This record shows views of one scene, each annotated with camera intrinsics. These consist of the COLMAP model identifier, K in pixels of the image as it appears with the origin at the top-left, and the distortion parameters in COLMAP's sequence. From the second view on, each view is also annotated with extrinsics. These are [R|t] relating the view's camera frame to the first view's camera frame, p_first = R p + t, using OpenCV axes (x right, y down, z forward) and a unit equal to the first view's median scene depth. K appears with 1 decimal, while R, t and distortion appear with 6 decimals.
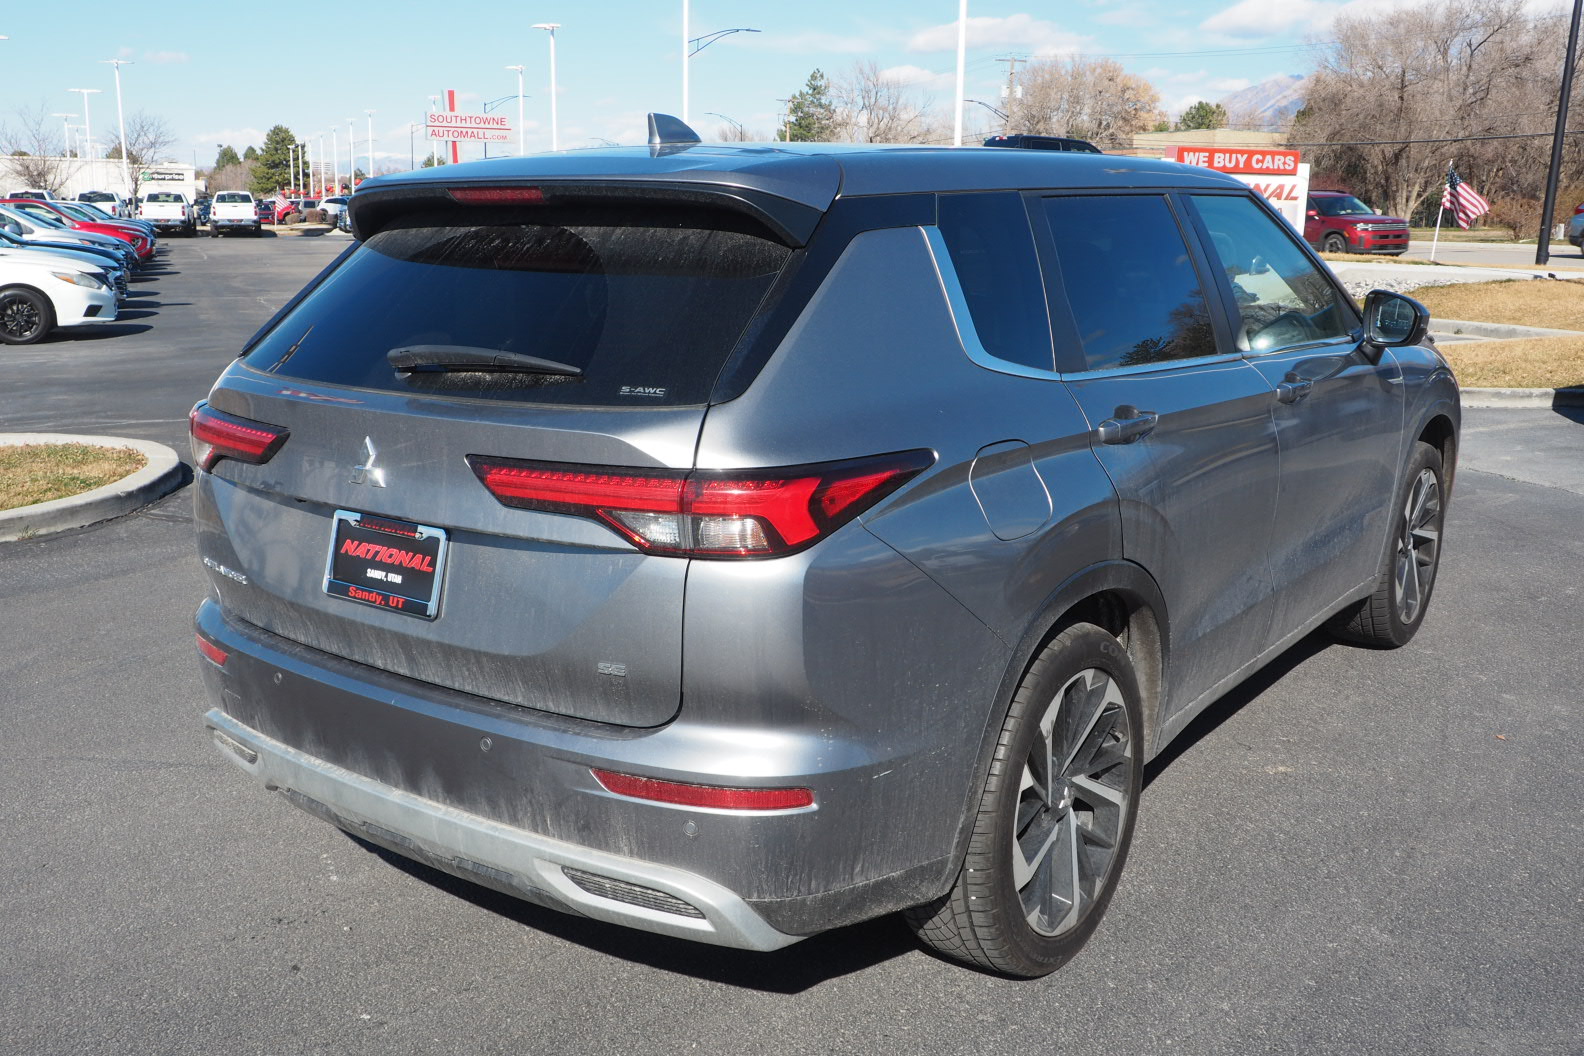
lens RADIAL K [[1494.7, 0, 751.1], [0, 1494.7, 500.4], [0, 0, 1]] dist [-0.004412, 0.000000]
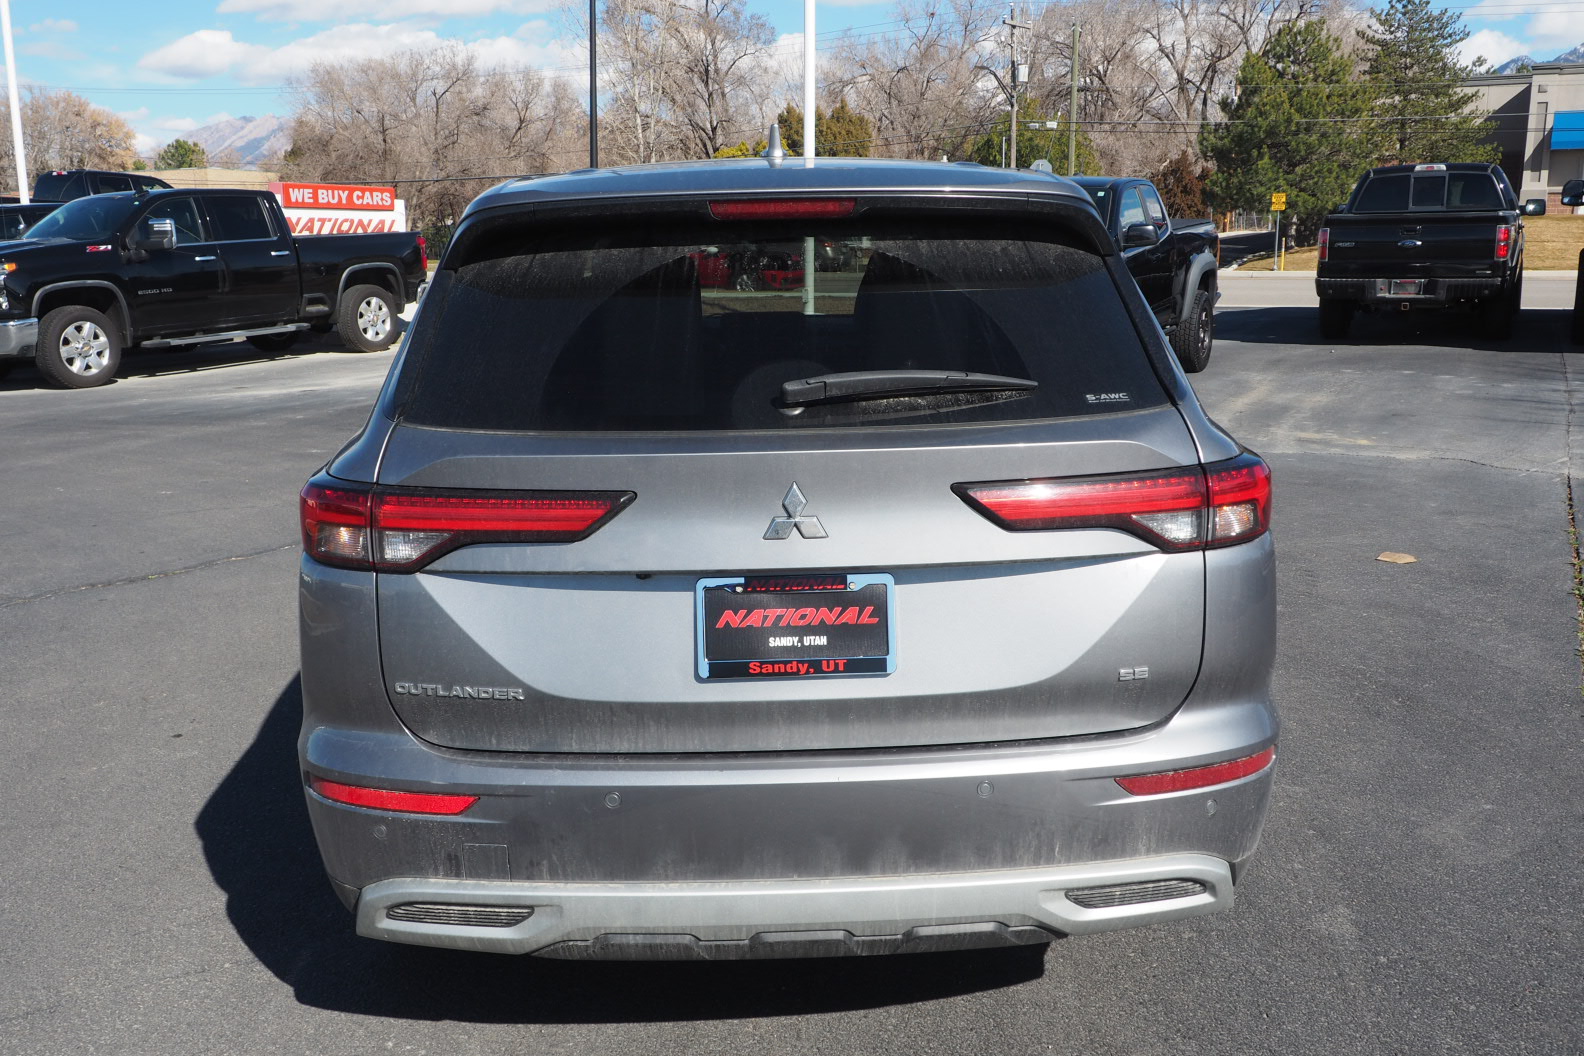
lens RADIAL K [[1464.6, 0, 783.2], [0, 1464.6, 523.5], [0, 0, 1]] dist [-0.010846, 0.000000]
pose [[0.770397, -0.136472, 0.622787, -0.187962], [0.140295, 0.989166, 0.043210, -0.013533], [-0.621937, 0.054085, 0.781198, 0.080090]]
